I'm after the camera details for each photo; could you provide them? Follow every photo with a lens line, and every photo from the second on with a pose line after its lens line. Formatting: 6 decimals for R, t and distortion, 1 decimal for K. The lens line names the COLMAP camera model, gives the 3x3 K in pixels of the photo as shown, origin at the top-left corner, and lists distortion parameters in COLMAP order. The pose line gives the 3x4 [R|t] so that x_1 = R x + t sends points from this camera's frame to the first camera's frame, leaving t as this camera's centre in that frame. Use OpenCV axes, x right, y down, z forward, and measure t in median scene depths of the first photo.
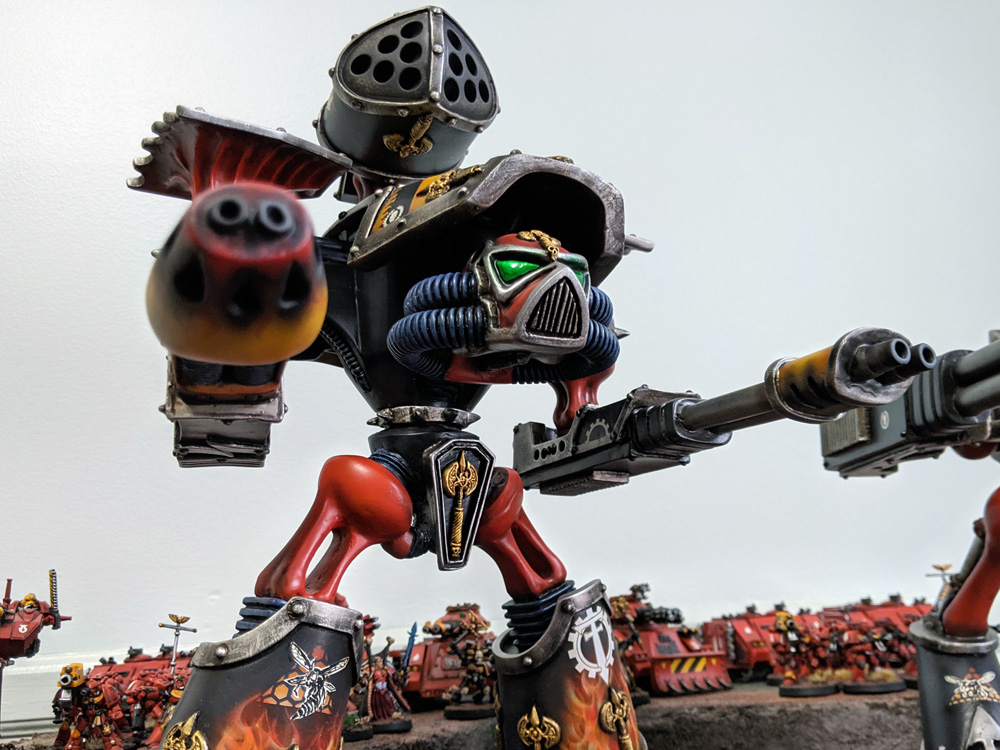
lens RADIAL K [[938.3, 0, 507.5], [0, 938.3, 417.1], [0, 0, 1]] dist [-0.015058, 0.000000]
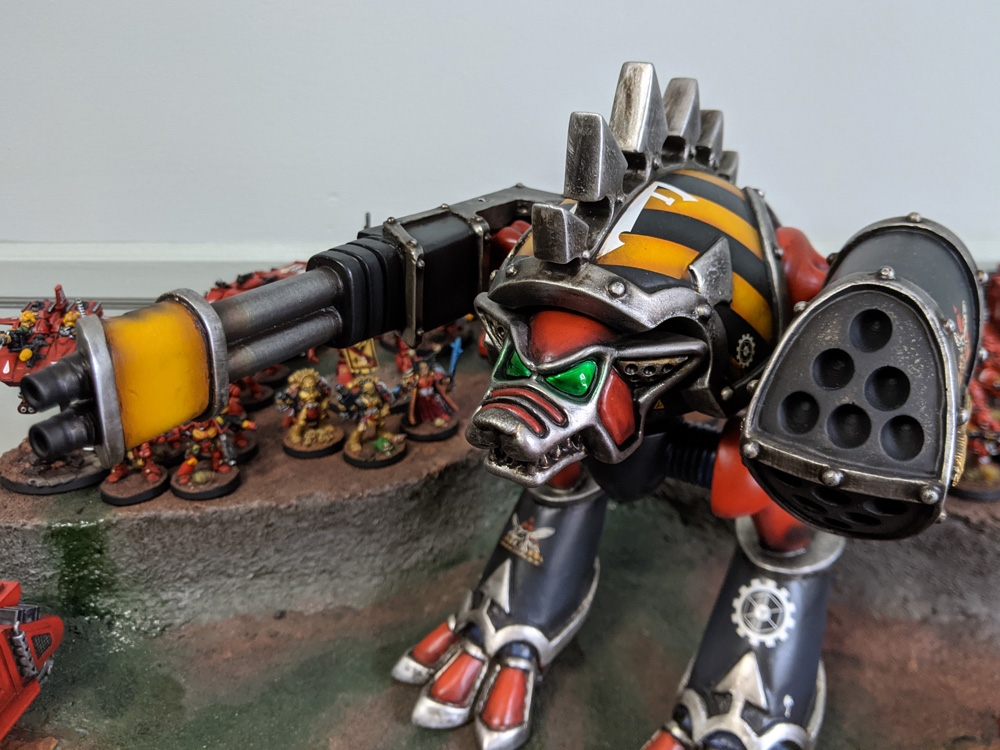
lens RADIAL K [[876.5, 0, 503.8], [0, 876.5, 363.8], [0, 0, 1]] dist [-0.009792, -0.024662]
pose [[0.953482, 0.141412, -0.266223, 0.235598], [0.038456, 0.818866, 0.572695, -0.334754], [0.298987, -0.556293, 0.775336, 0.413065]]
